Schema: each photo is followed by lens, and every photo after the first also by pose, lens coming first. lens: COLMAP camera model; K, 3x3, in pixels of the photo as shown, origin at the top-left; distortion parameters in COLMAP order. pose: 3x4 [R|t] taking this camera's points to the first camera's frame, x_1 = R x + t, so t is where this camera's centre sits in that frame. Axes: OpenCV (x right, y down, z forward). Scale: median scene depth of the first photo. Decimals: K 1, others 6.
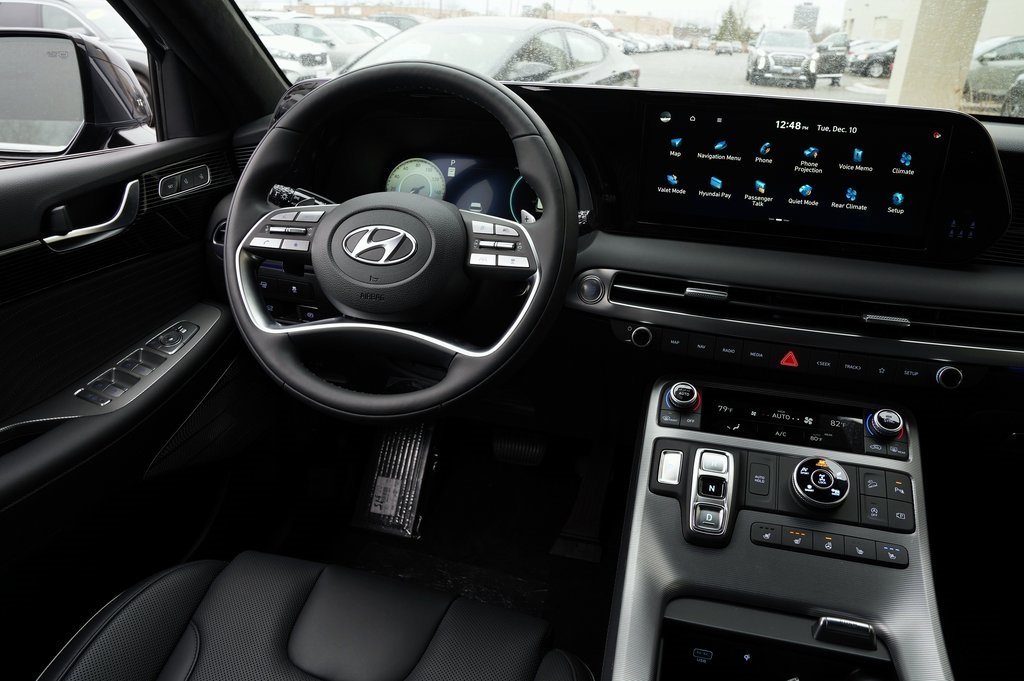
lens RADIAL K [[715.5, 0, 505.4], [0, 715.5, 337.3], [0, 0, 1]] dist [-0.079294, 0.006407]
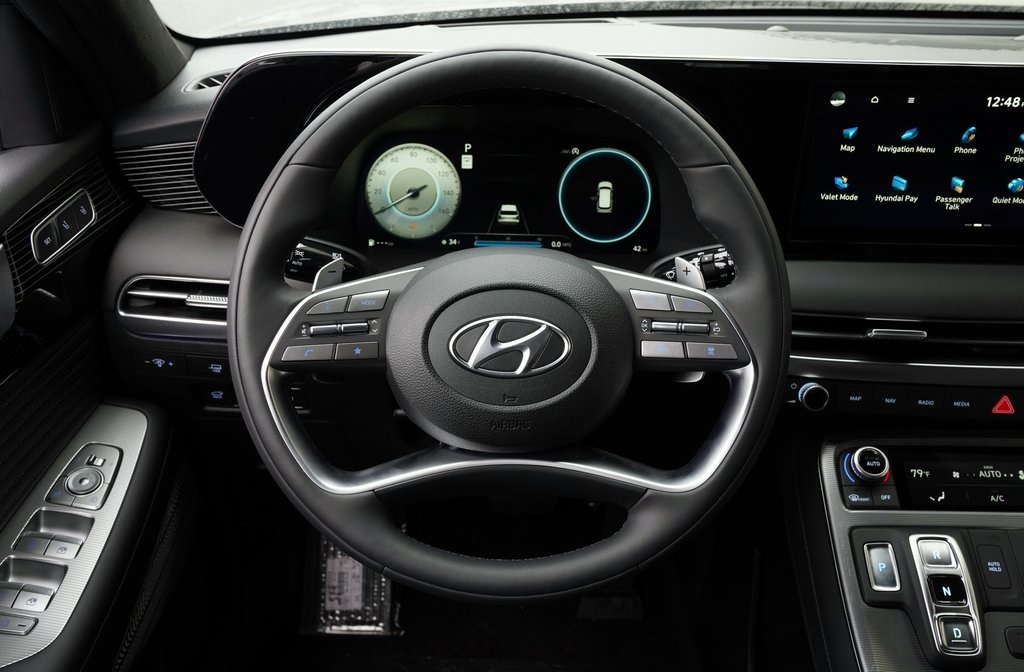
lens RADIAL K [[914.8, 0, 513.0], [0, 914.8, 339.3], [0, 0, 1]] dist [-0.010921, 0.070479]
pose [[0.960896, -0.136092, 0.241160, -0.356248], [0.106150, 0.985398, 0.133128, -0.234194], [-0.255756, -0.102323, 0.961311, 0.166811]]
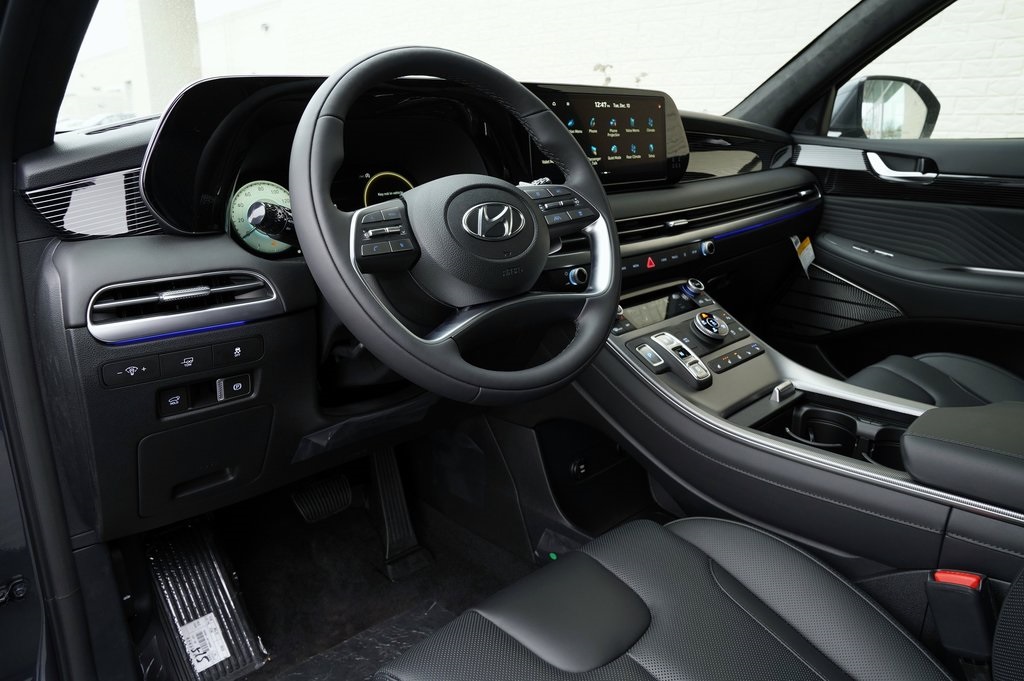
lens RADIAL K [[715.5, 0, 510.3], [0, 715.5, 342.4], [0, 0, 1]] dist [-0.079294, 0.006407]
pose [[0.515566, -0.276810, 0.810906, -0.956458], [0.358520, 0.929245, 0.089262, -0.049239], [-0.778239, 0.244706, 0.578328, 0.424172]]
